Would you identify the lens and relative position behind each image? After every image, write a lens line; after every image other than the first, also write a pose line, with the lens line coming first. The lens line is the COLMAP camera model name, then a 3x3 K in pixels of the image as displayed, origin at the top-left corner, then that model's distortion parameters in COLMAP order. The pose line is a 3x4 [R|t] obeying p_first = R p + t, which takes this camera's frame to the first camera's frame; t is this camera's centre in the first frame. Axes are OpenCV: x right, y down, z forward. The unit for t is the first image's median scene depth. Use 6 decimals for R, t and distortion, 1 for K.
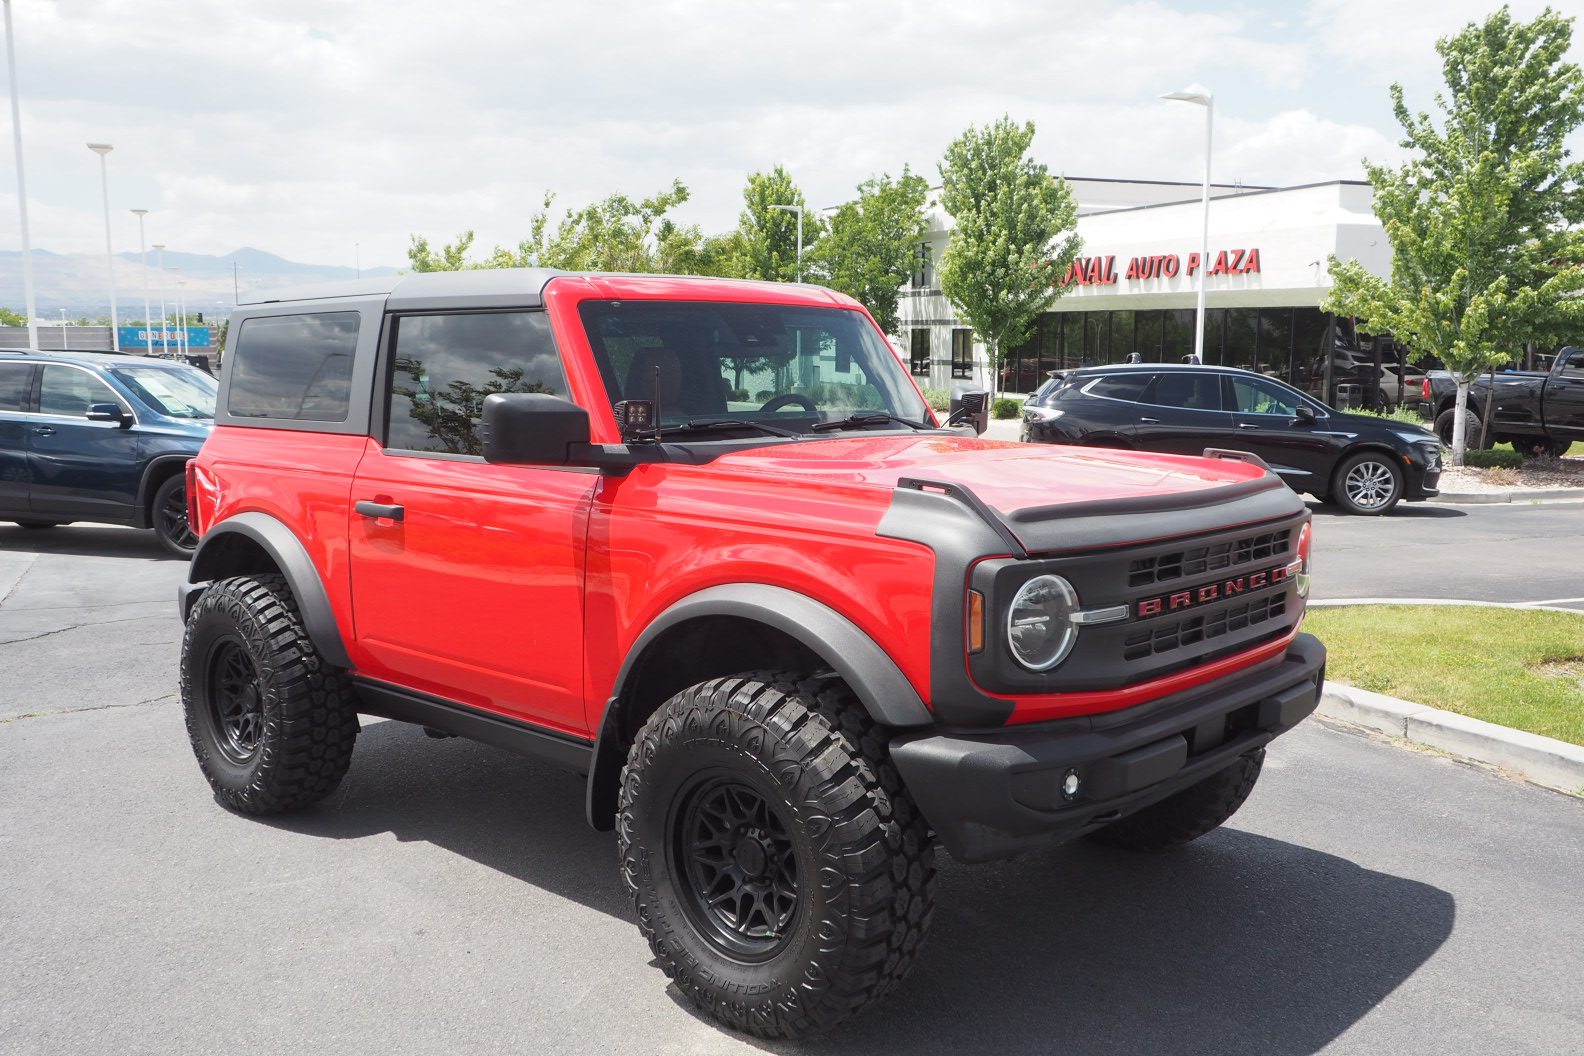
lens RADIAL K [[1399.9, 0, 817.8], [0, 1399.9, 535.1], [0, 0, 1]] dist [0.004623, -0.000990]
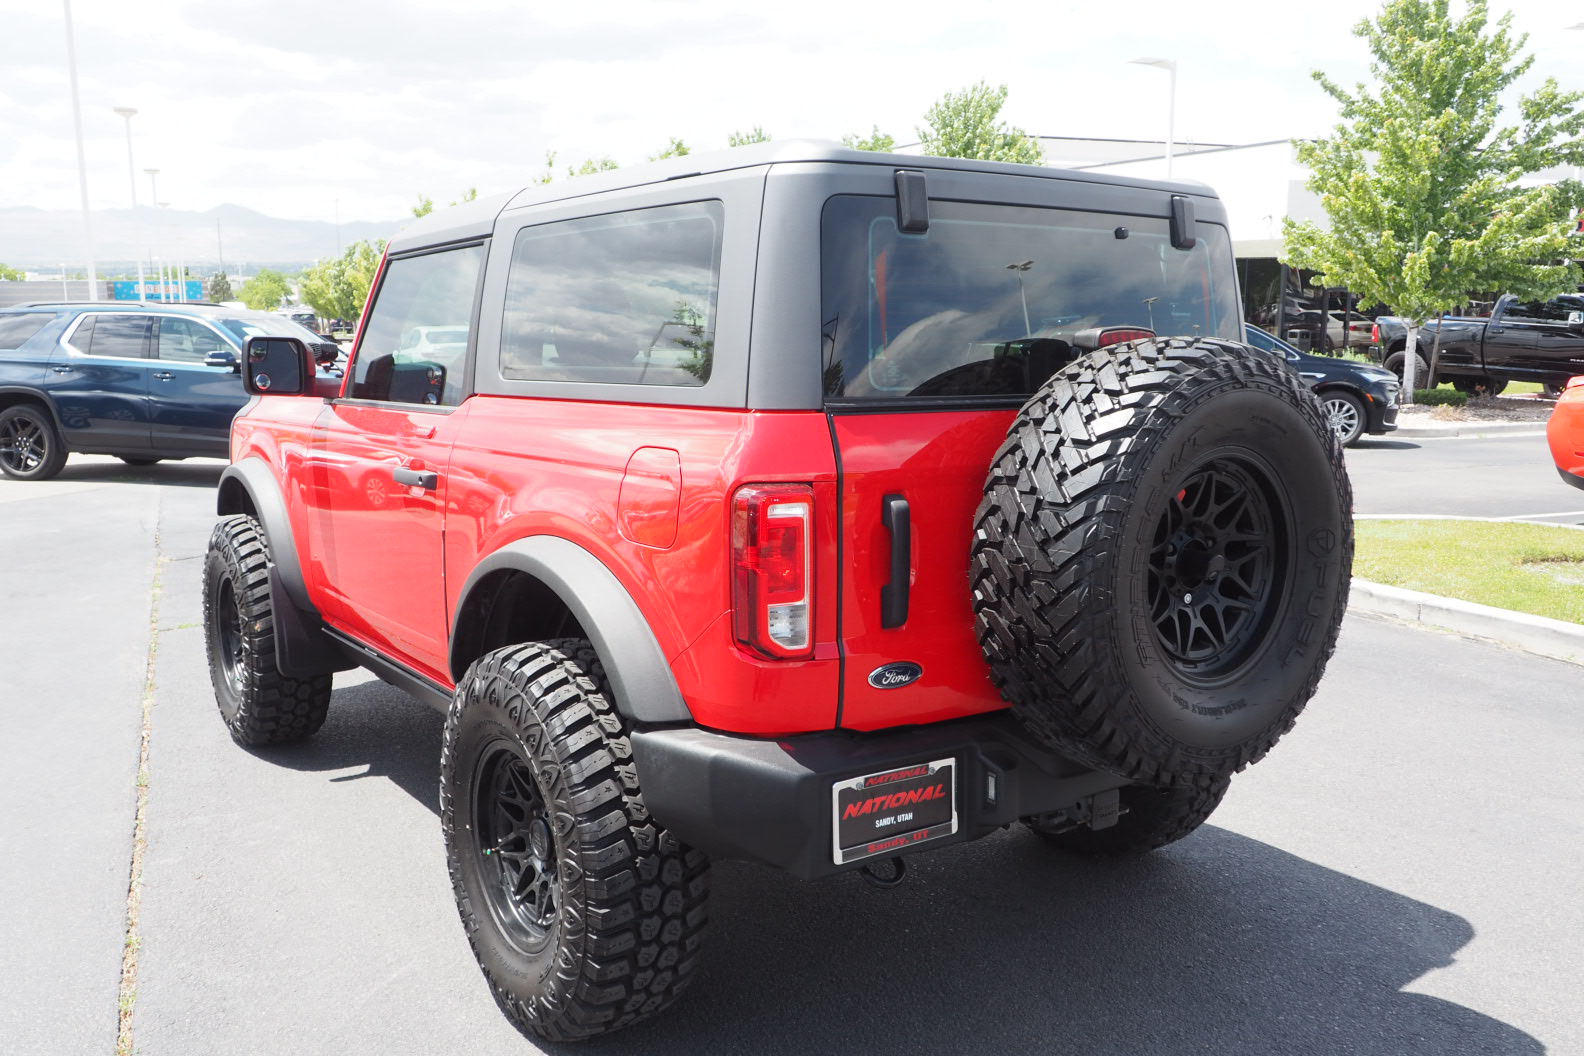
lens RADIAL K [[1396.0, 0, 719.5], [0, 1396.0, 533.7], [0, 0, 1]] dist [0.000745, -0.010382]
pose [[0.999970, -0.004978, 0.005893, -0.088750], [0.004769, 0.999377, 0.034964, 0.011268], [-0.006063, -0.034935, 0.999371, -0.092210]]
